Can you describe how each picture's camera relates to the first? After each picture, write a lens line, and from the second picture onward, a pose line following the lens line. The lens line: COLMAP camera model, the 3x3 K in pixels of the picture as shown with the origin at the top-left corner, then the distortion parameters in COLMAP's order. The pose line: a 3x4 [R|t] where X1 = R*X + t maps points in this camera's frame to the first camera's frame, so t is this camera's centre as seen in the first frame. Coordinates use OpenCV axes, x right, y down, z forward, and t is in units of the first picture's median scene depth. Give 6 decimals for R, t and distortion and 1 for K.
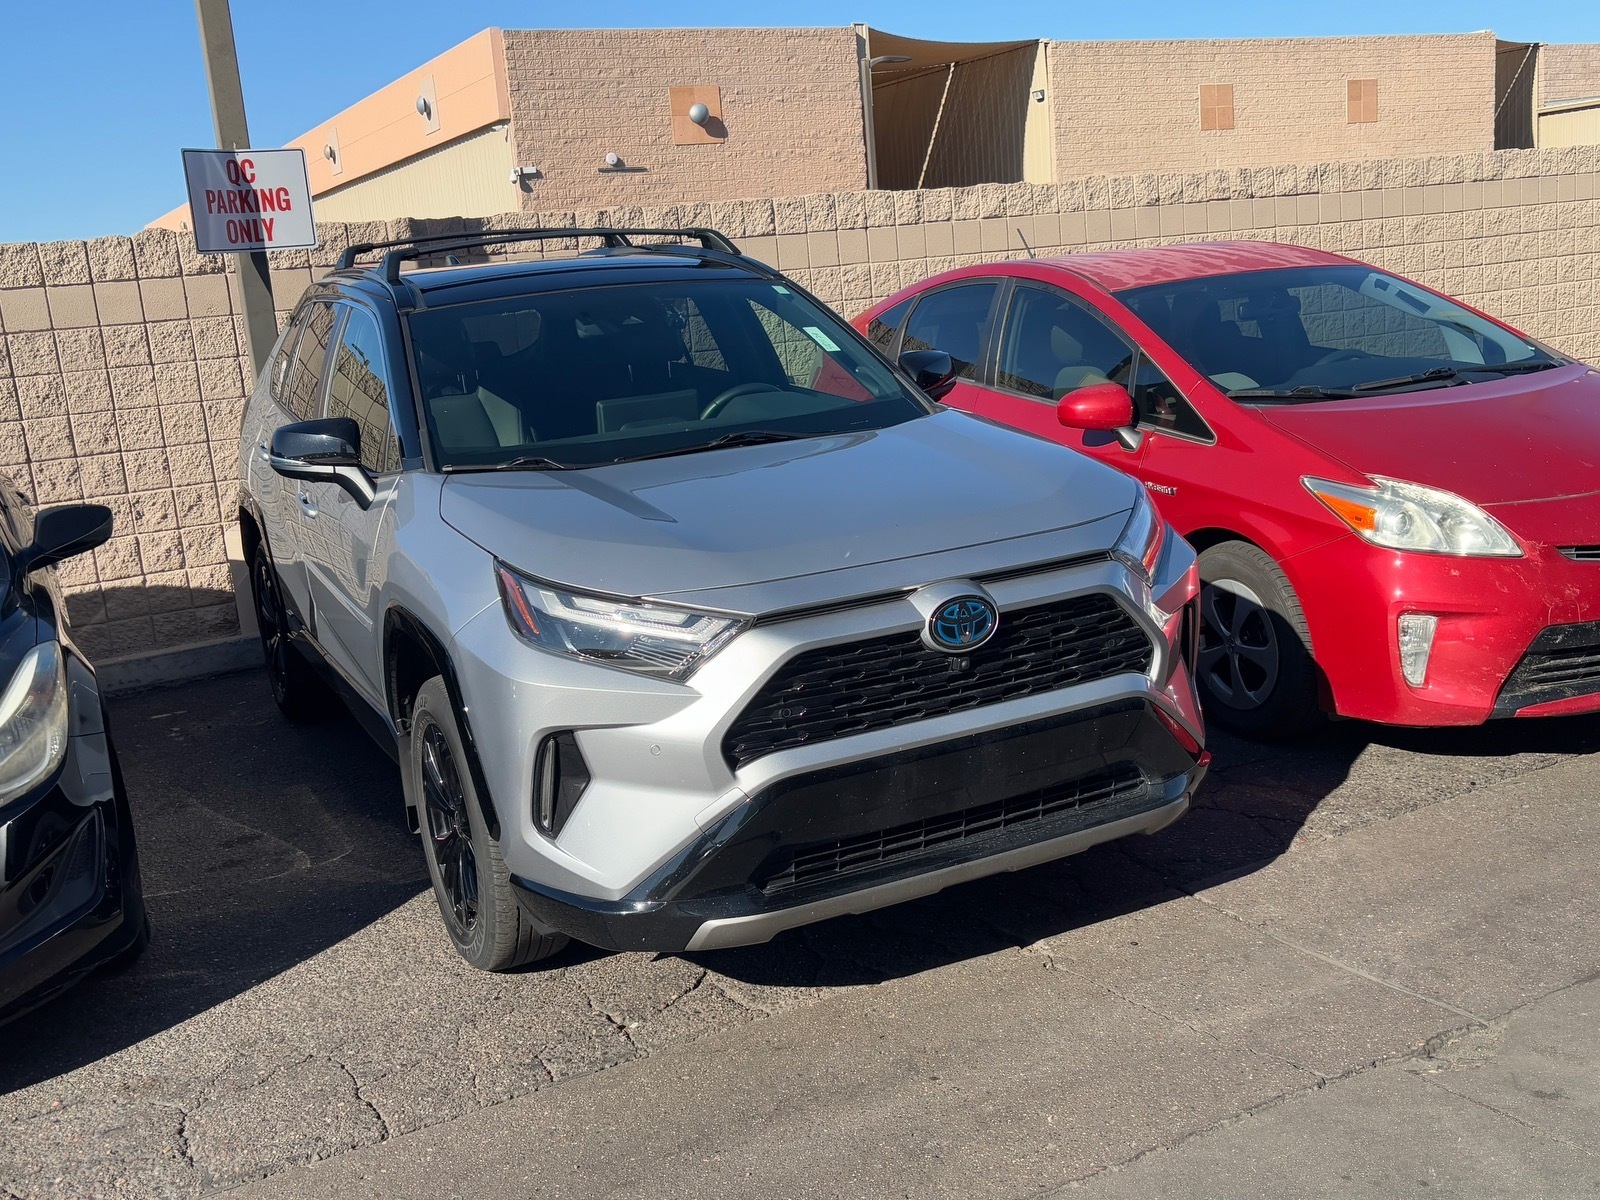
lens RADIAL K [[1588.9, 0, 796.7], [0, 1588.9, 597.4], [0, 0, 1]] dist [0.126755, 0.000000]
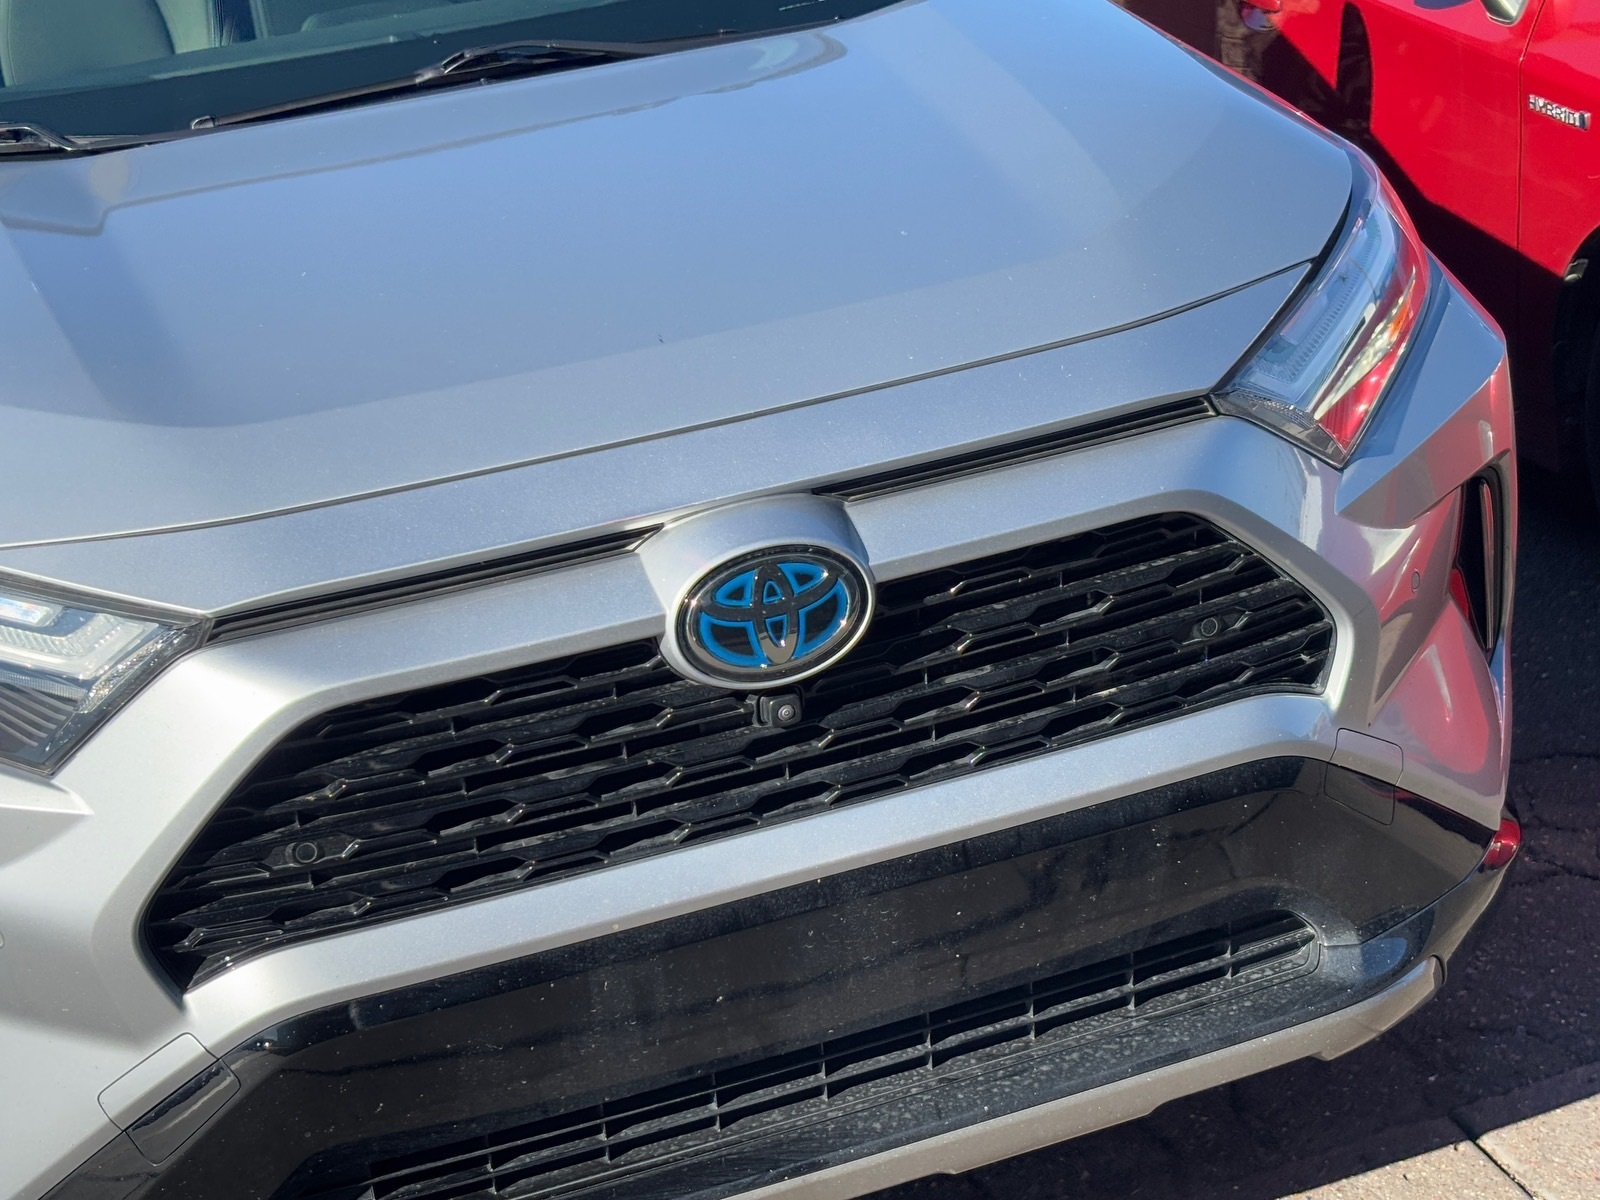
lens RADIAL K [[2530.3, 0, 802.5], [0, 2530.3, 603.4], [0, 0, 1]] dist [0.143365, 0.000000]
pose [[0.988143, 0.011512, -0.153107, 0.204294], [0.014941, 0.985243, 0.170507, -0.091773], [0.152811, -0.170773, 0.973389, 0.388930]]
